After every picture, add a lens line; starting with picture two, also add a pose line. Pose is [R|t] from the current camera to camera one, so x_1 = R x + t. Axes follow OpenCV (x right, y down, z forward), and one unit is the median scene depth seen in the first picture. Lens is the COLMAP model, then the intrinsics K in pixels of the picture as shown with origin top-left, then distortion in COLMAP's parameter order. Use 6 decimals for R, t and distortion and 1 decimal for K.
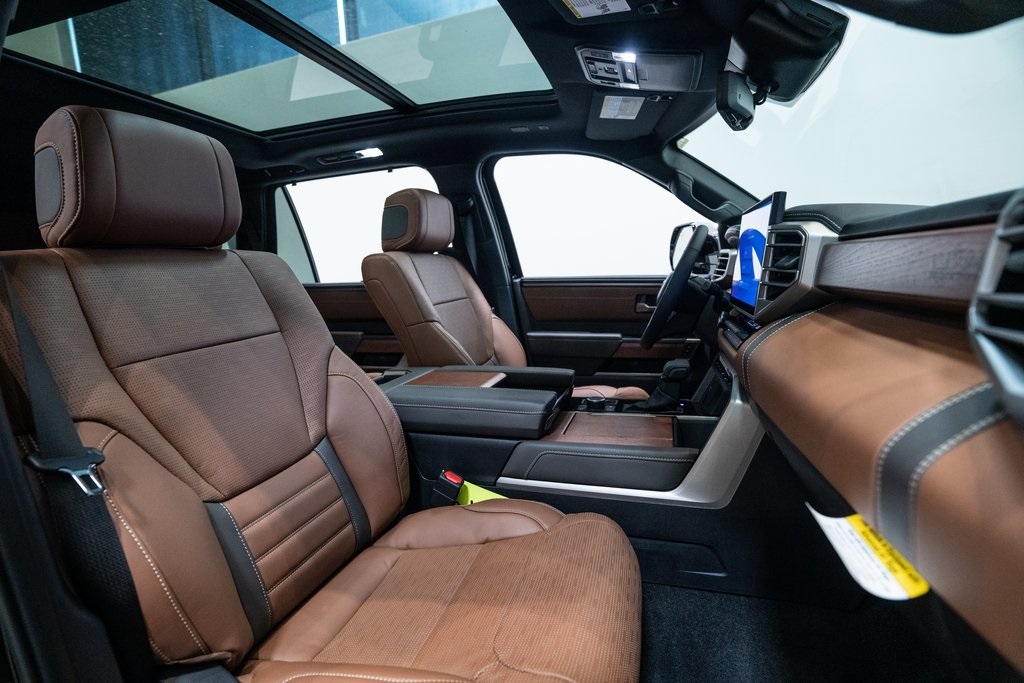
lens RADIAL K [[530.3, 0, 512.0], [0, 530.3, 341.5], [0, 0, 1]] dist [-0.001477, -0.000245]
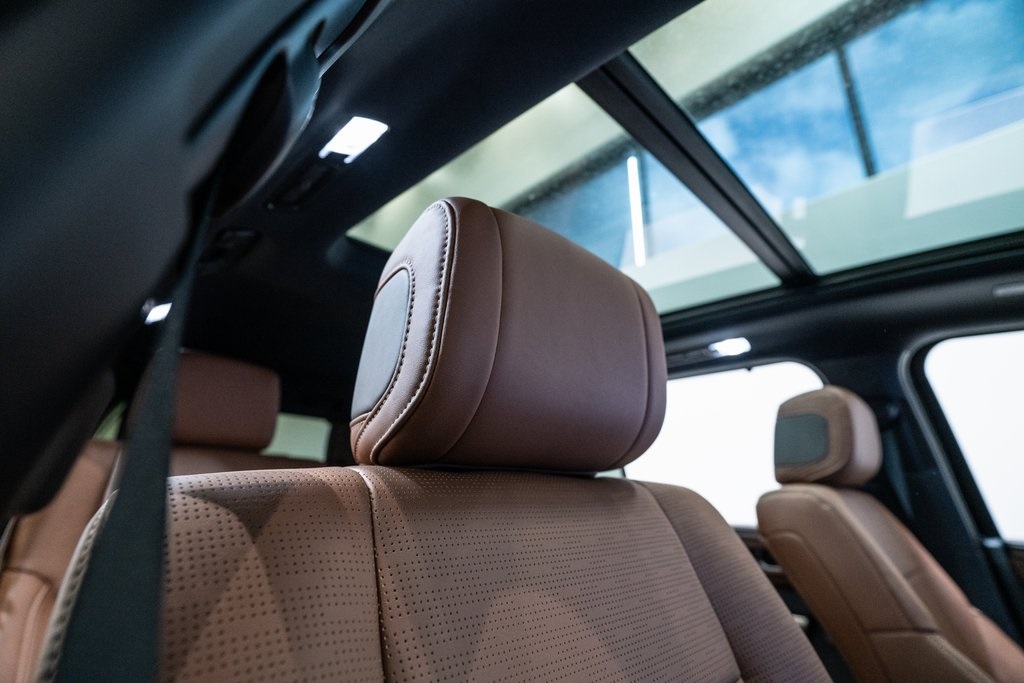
lens RADIAL K [[530.3, 0, 512.0], [0, 530.3, 341.5], [0, 0, 1]] dist [-0.001477, -0.000245]
pose [[0.898794, -0.068173, -0.433038, -0.247768], [-0.112041, 0.919301, -0.377271, -0.052985], [0.423811, 0.387607, 0.818624, 0.290644]]
